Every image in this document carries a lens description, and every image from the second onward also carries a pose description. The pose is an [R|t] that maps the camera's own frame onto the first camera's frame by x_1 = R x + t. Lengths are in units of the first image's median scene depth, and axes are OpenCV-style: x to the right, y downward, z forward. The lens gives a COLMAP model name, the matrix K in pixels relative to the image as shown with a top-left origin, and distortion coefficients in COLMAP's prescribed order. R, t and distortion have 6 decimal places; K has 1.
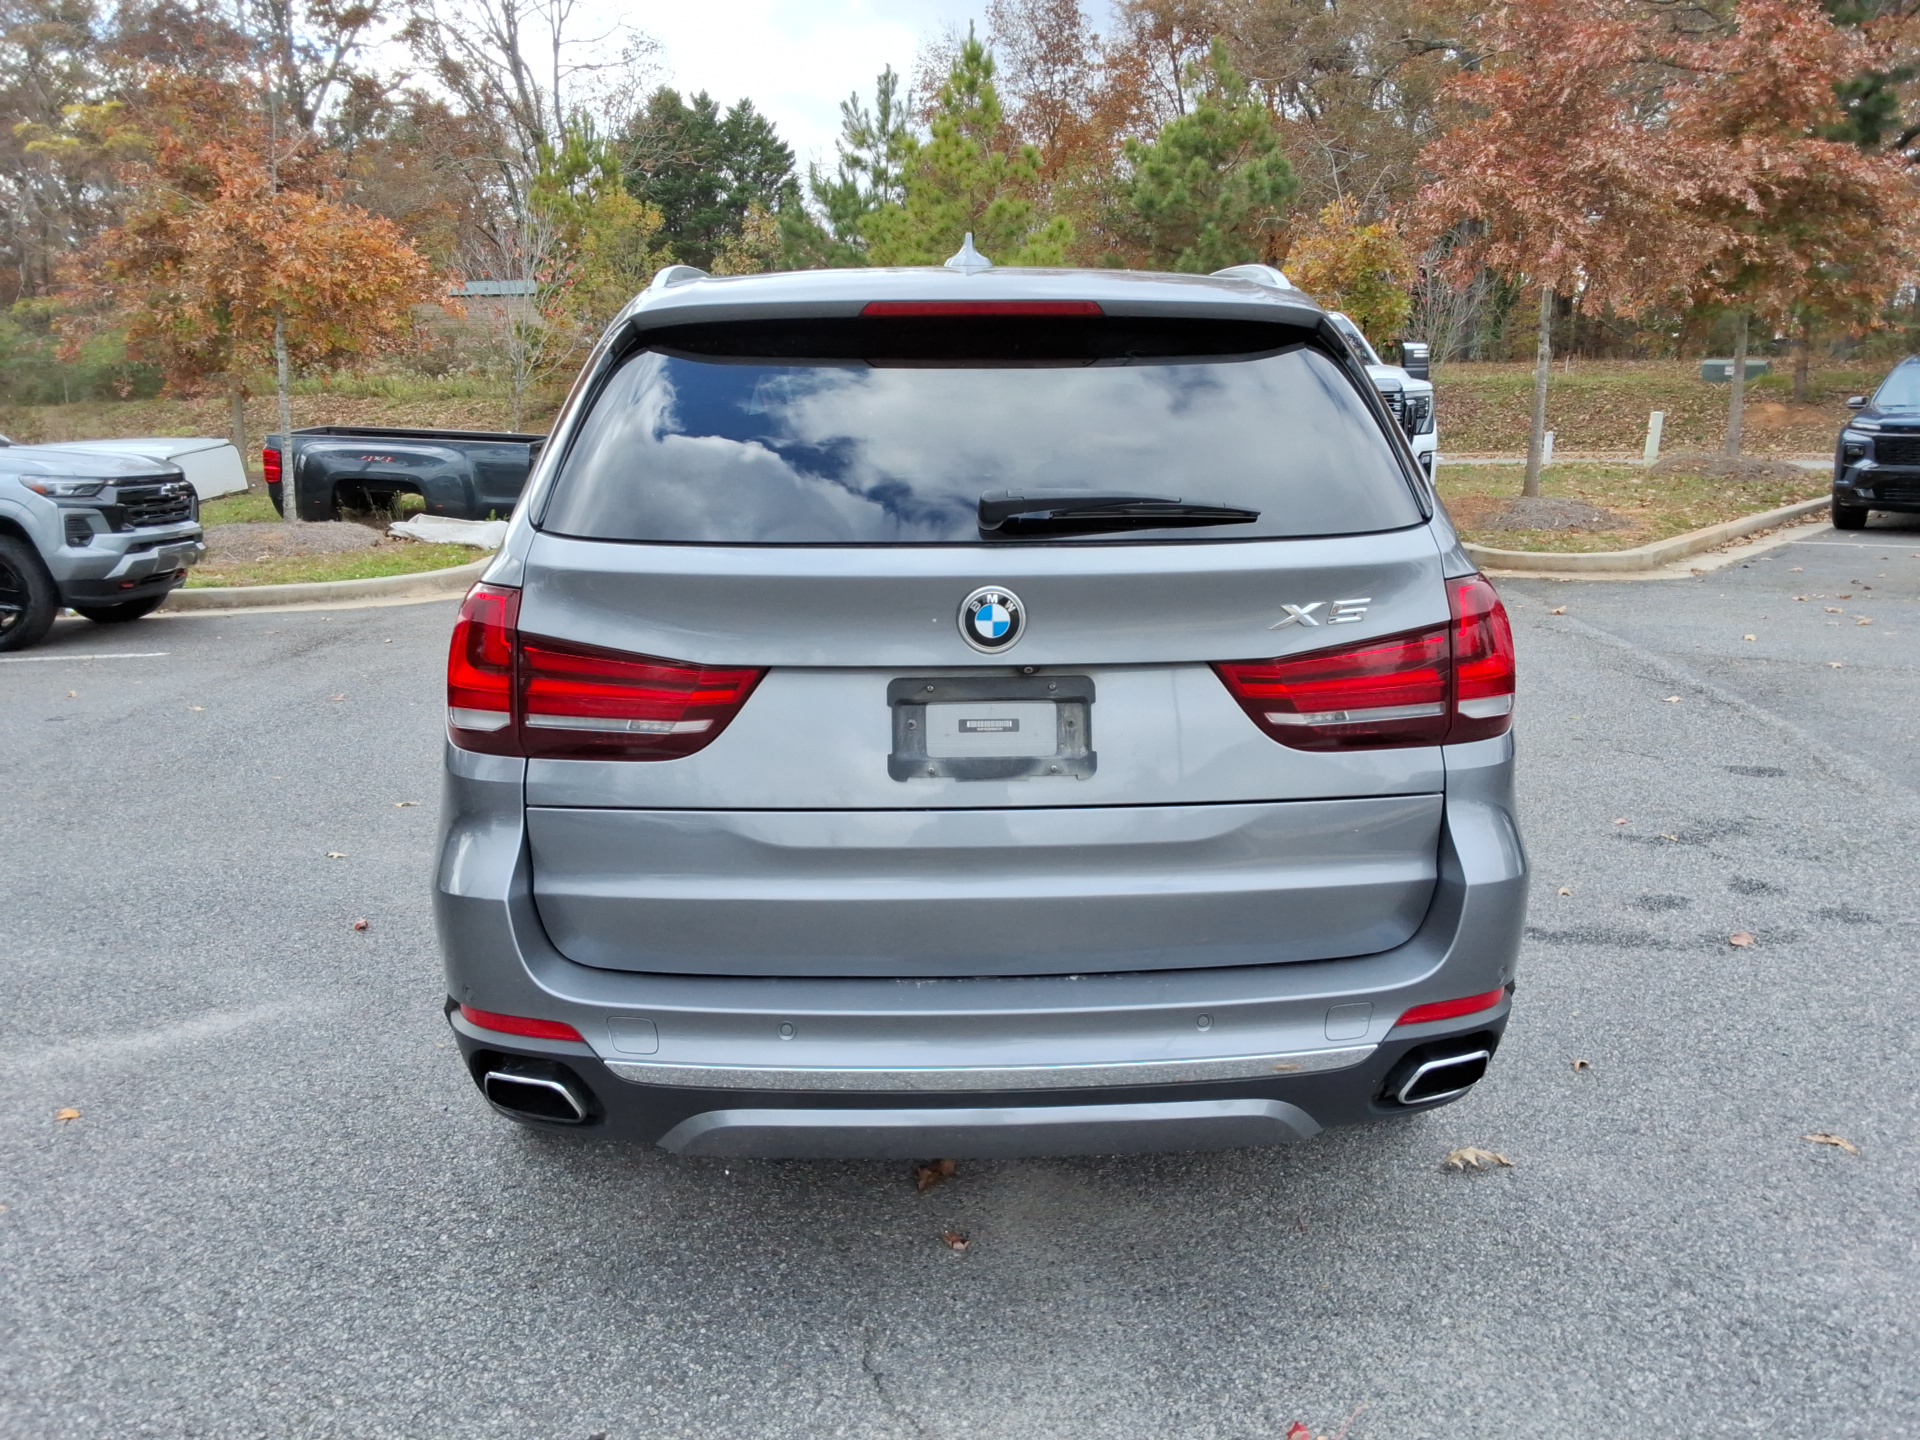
lens RADIAL K [[1541.4, 0, 971.3], [0, 1541.4, 692.6], [0, 0, 1]] dist [0.104606, -0.145157]
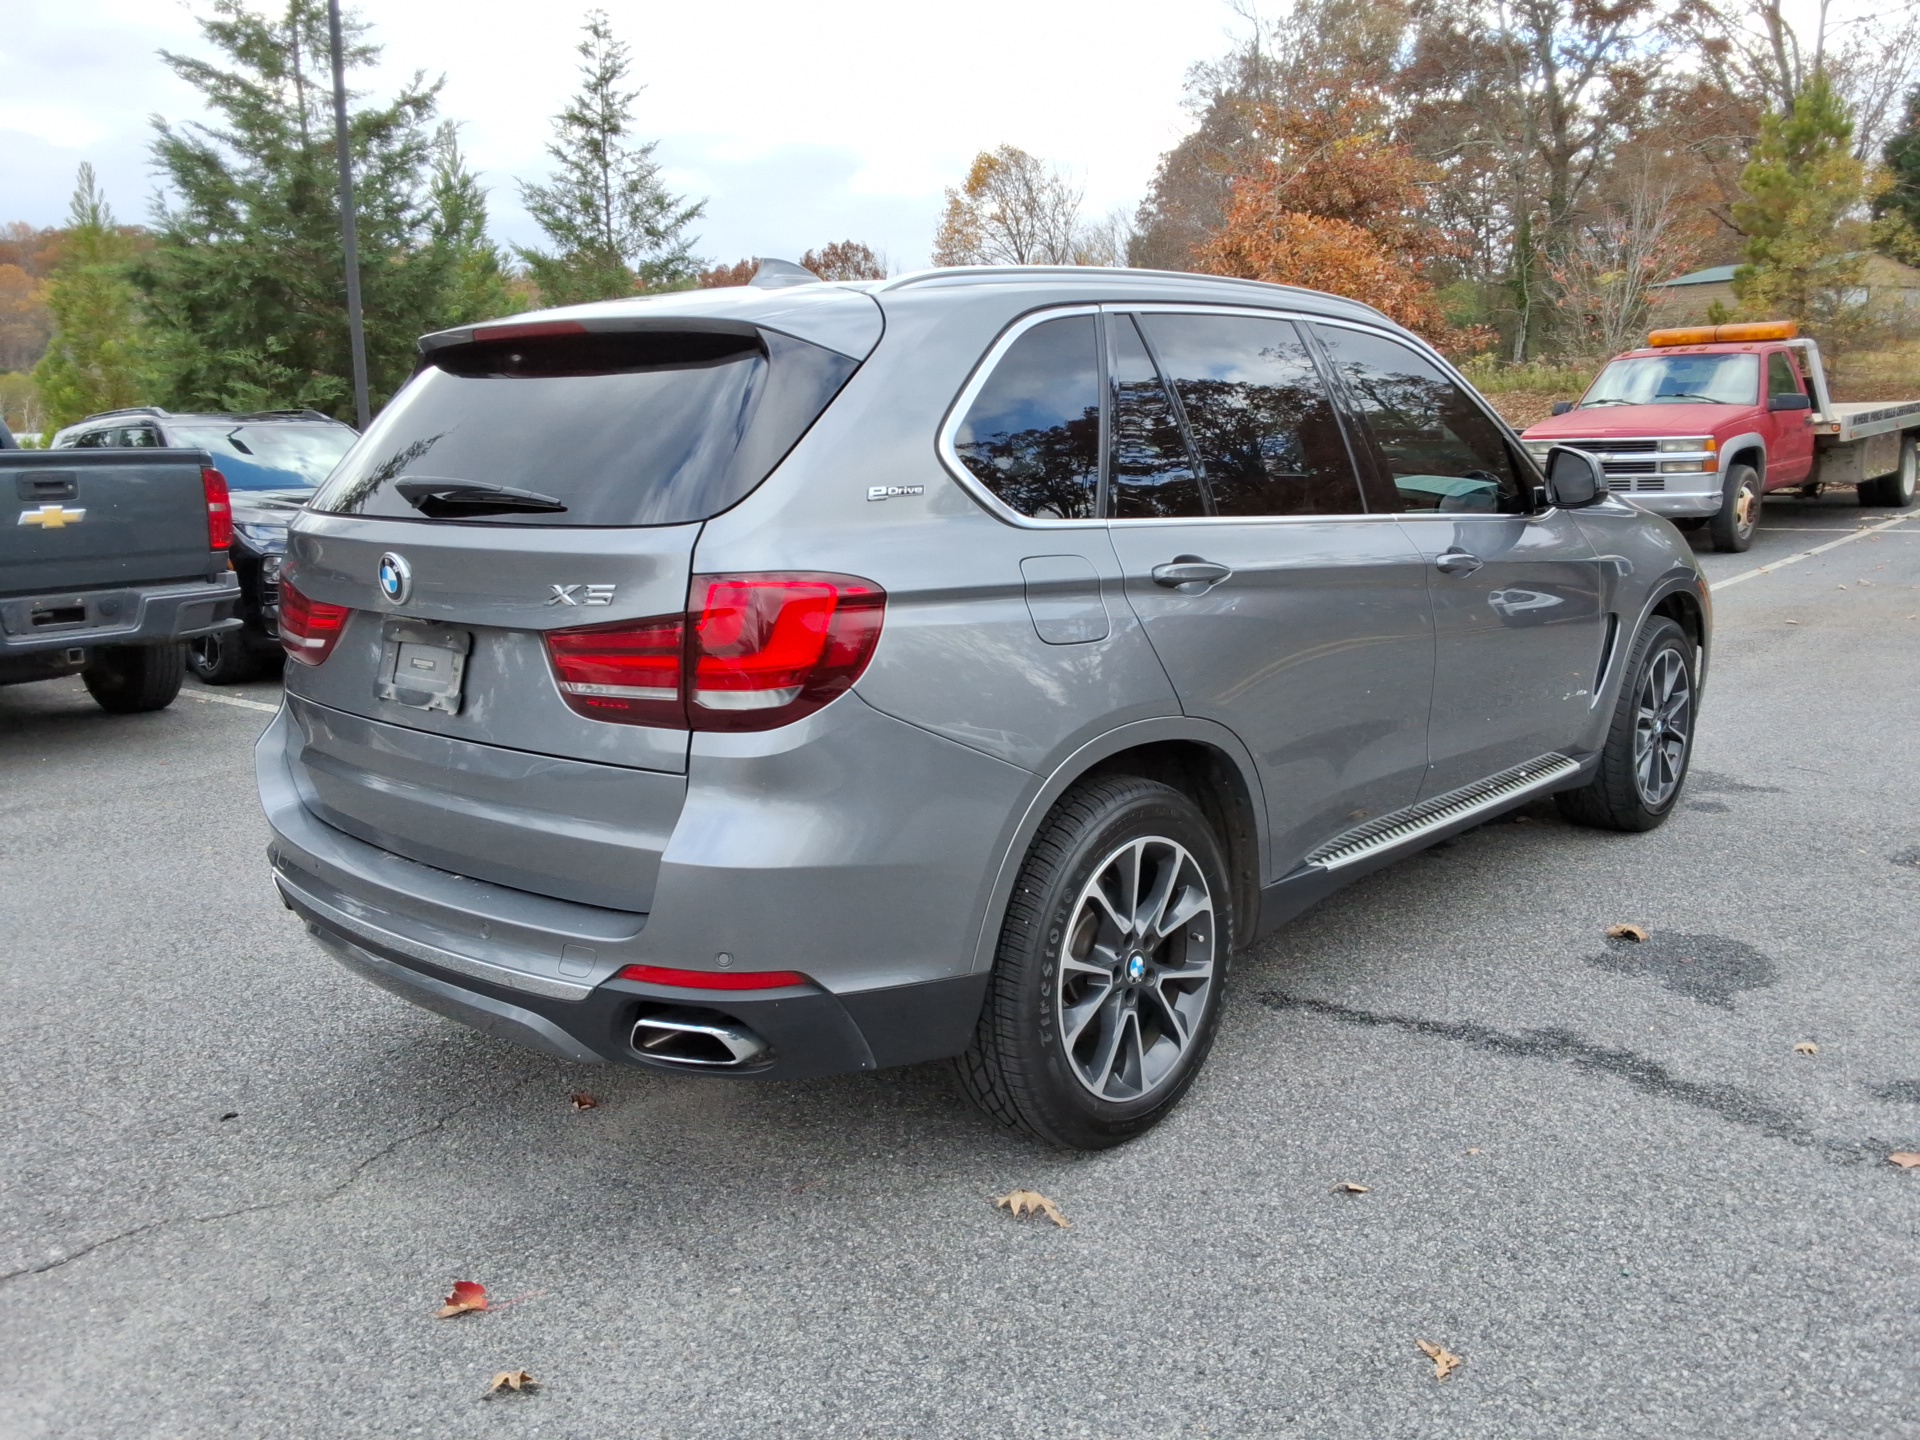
lens RADIAL K [[1541.4, 0, 992.3], [0, 1541.4, 704.1], [0, 0, 1]] dist [0.104606, -0.145157]
pose [[0.724937, 0.117469, -0.678724, 0.139627], [-0.110290, 0.992433, 0.053965, -0.007630], [0.679928, 0.035735, 0.732408, 0.043966]]
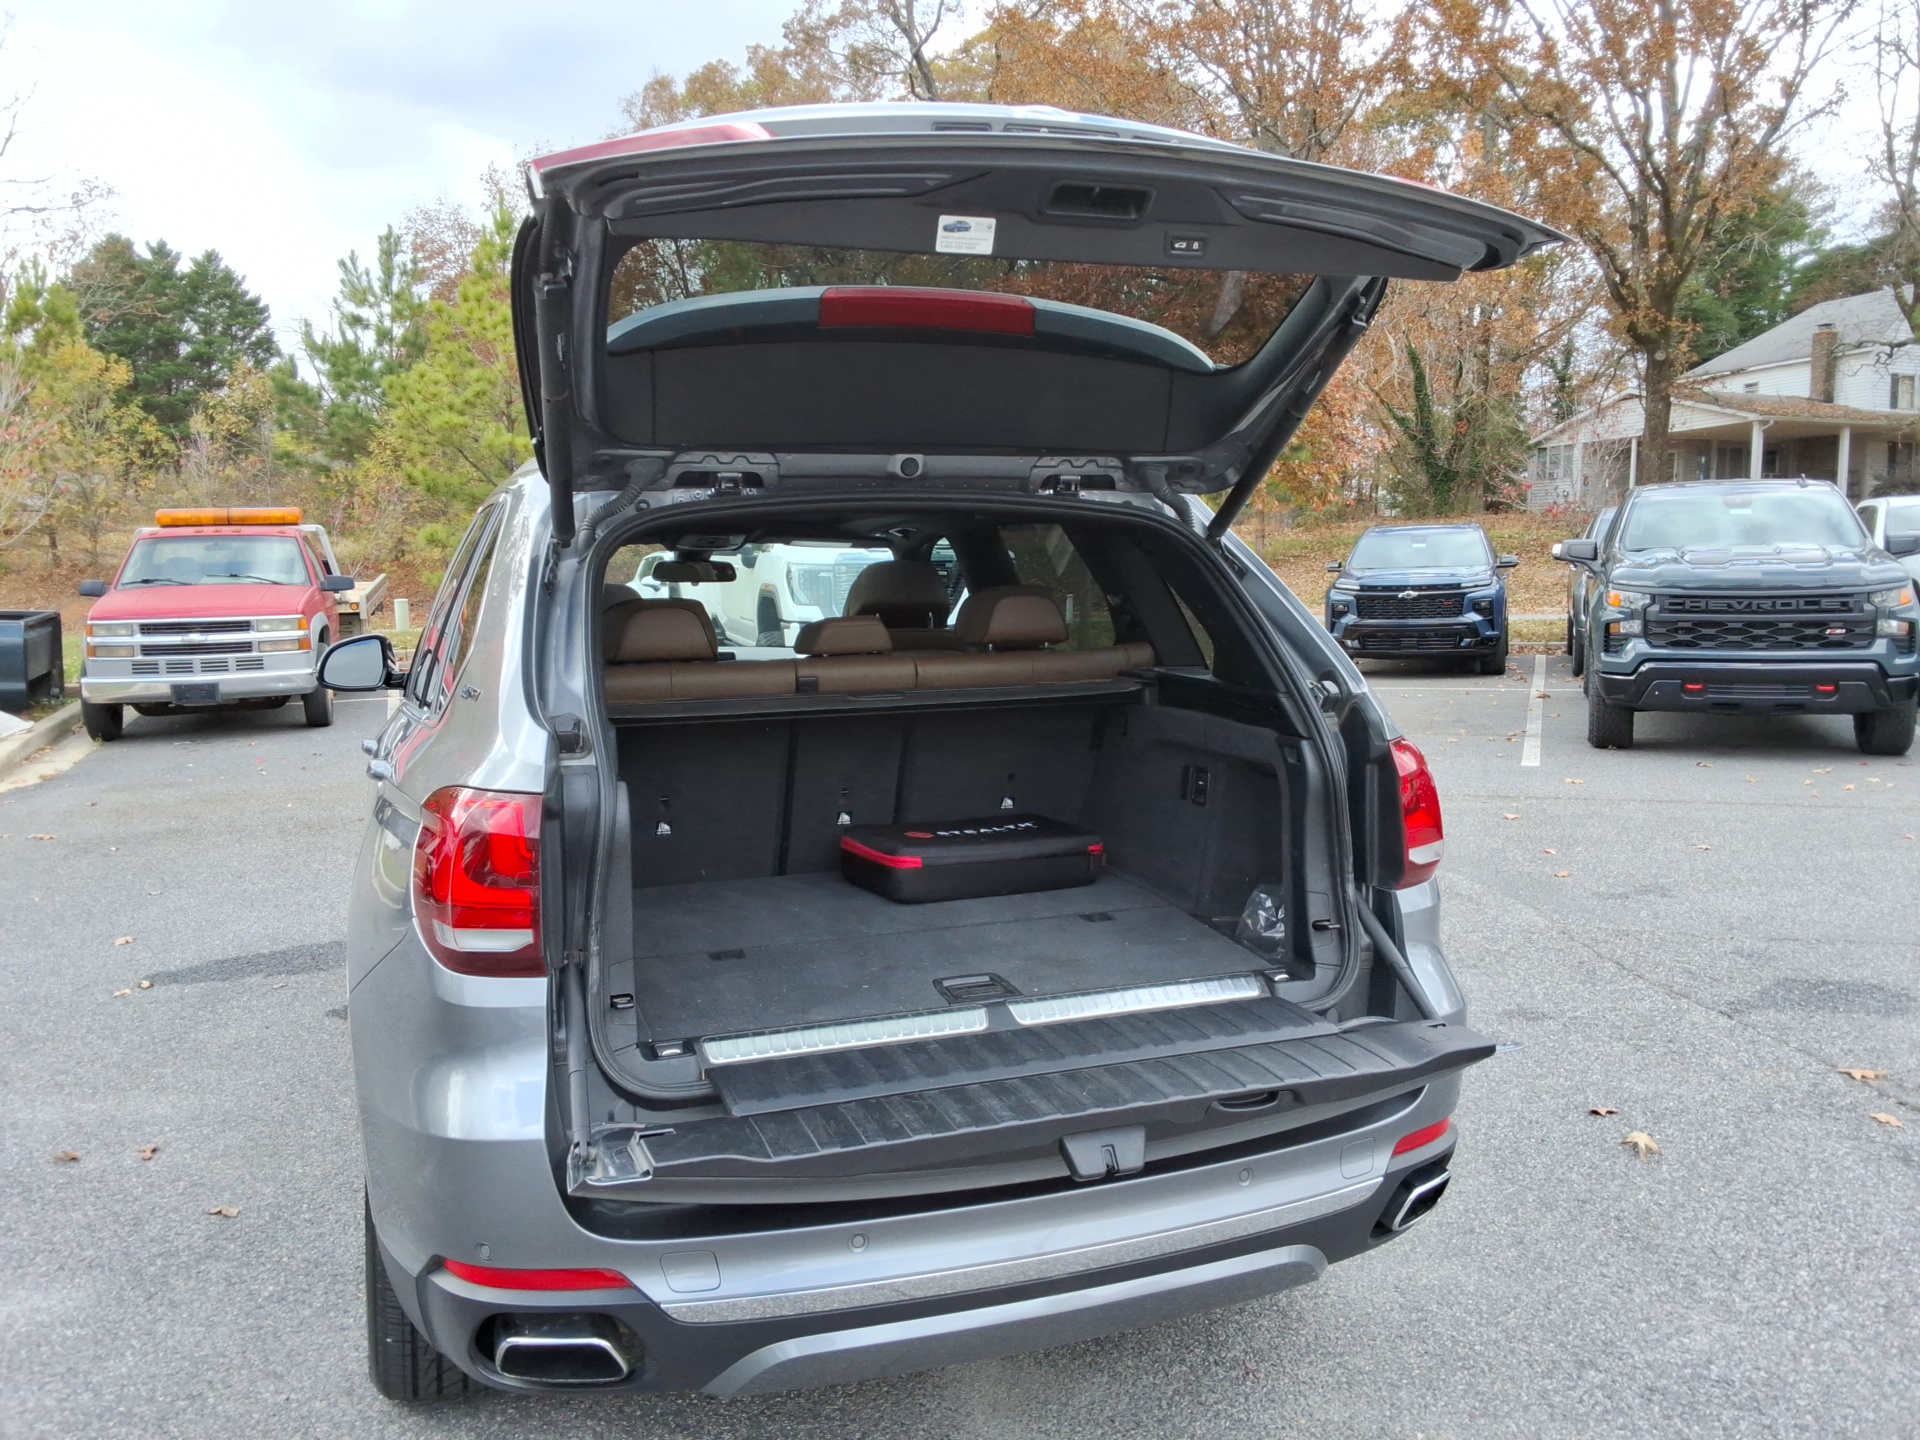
lens RADIAL K [[1541.4, 0, 975.0], [0, 1541.4, 690.1], [0, 0, 1]] dist [0.104606, -0.145157]
pose [[0.950338, -0.033349, 0.309428, -0.037845], [0.065323, 0.993469, -0.093551, -0.002847], [-0.304288, 0.109118, 0.946310, 0.003623]]
